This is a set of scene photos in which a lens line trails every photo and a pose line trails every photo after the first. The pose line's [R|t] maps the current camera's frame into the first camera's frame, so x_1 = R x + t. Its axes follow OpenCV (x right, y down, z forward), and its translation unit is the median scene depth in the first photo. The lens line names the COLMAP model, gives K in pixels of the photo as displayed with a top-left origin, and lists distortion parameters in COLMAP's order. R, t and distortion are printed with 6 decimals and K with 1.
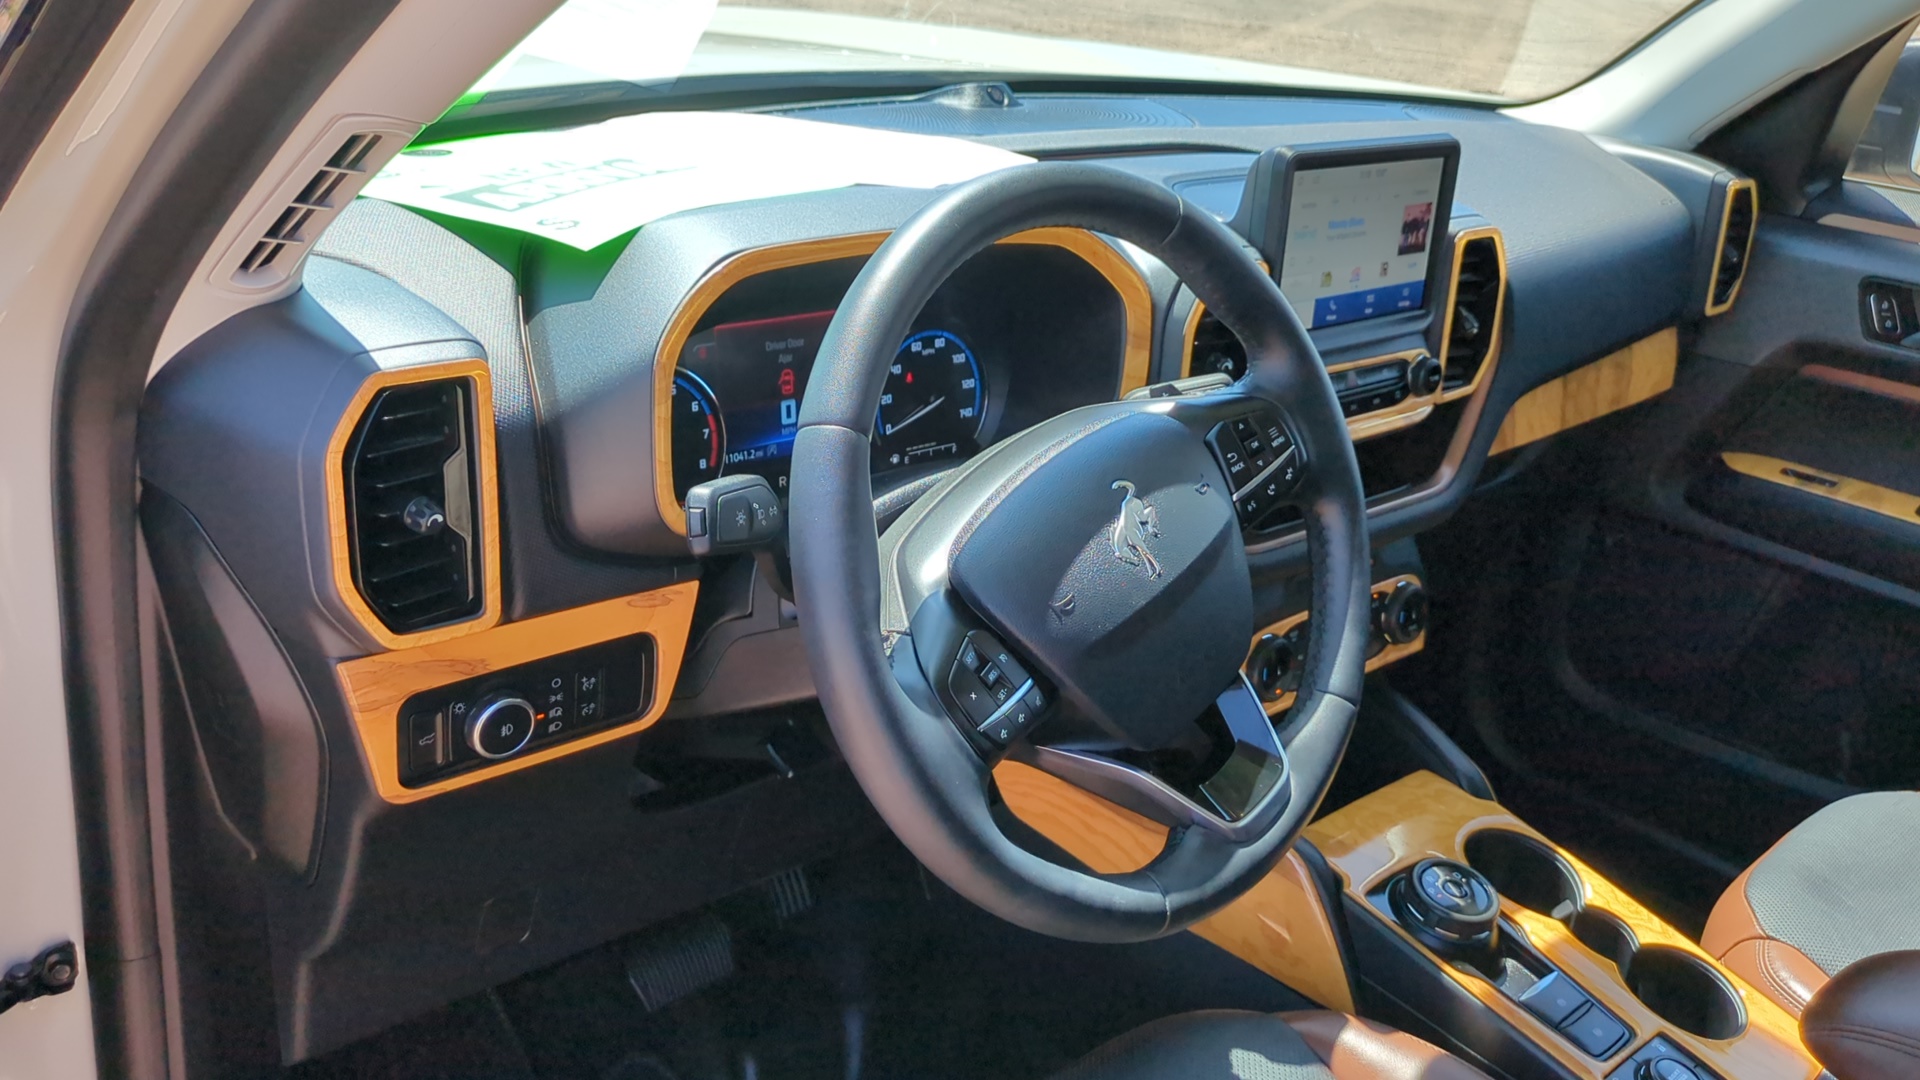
lens RADIAL K [[1652.6, 0, 964.8], [0, 1652.6, 542.3], [0, 0, 1]] dist [0.059018, -0.076613]
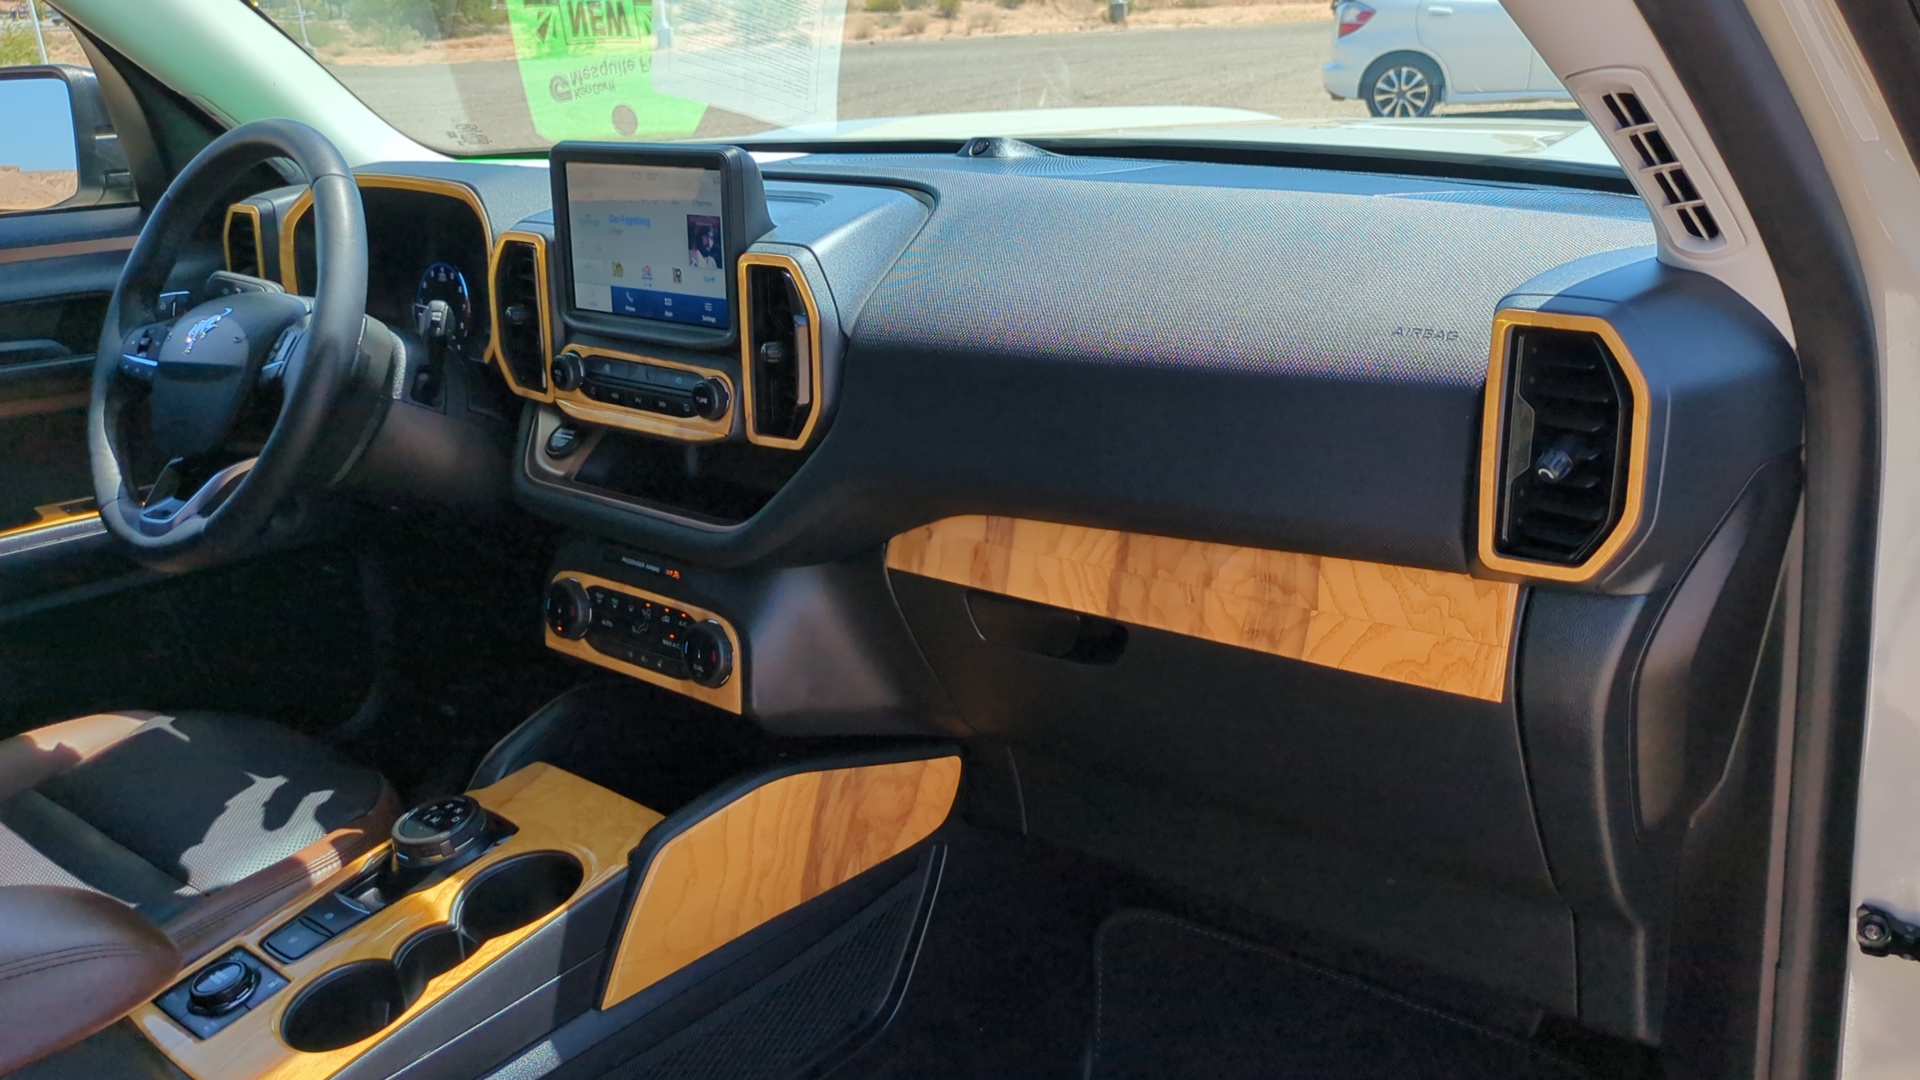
lens RADIAL K [[1652.6, 0, 977.3], [0, 1652.6, 526.9], [0, 0, 1]] dist [0.059018, -0.076613]
pose [[0.095220, 0.199133, -0.975335, 1.388615], [-0.335743, 0.928802, 0.156855, -0.261561], [0.937129, 0.312526, 0.155298, 1.147608]]
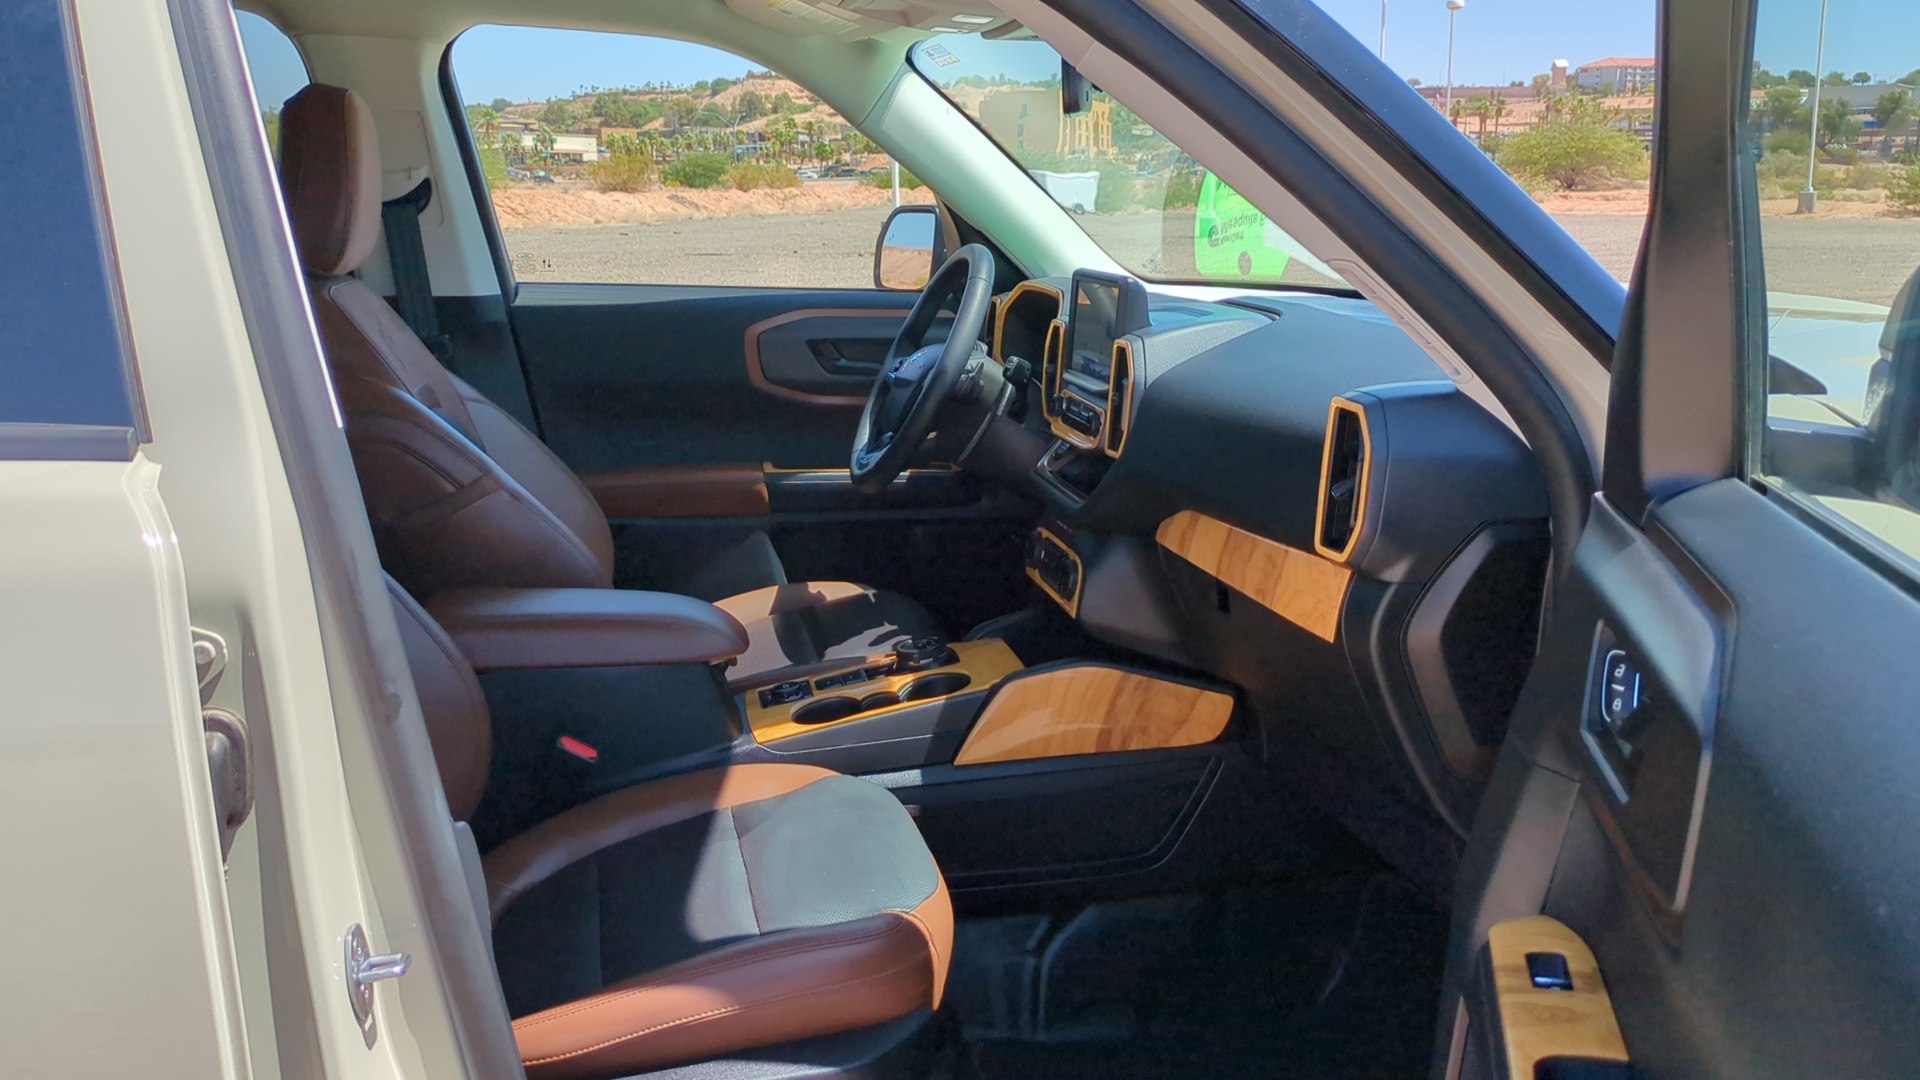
lens RADIAL K [[1652.6, 0, 957.2], [0, 1652.6, 526.6], [0, 0, 1]] dist [0.059018, -0.076613]
pose [[-0.523051, 0.074291, -0.849057, 2.237280], [-0.383870, 0.868898, 0.312505, -0.686554], [0.760961, 0.489384, -0.425960, 2.285939]]
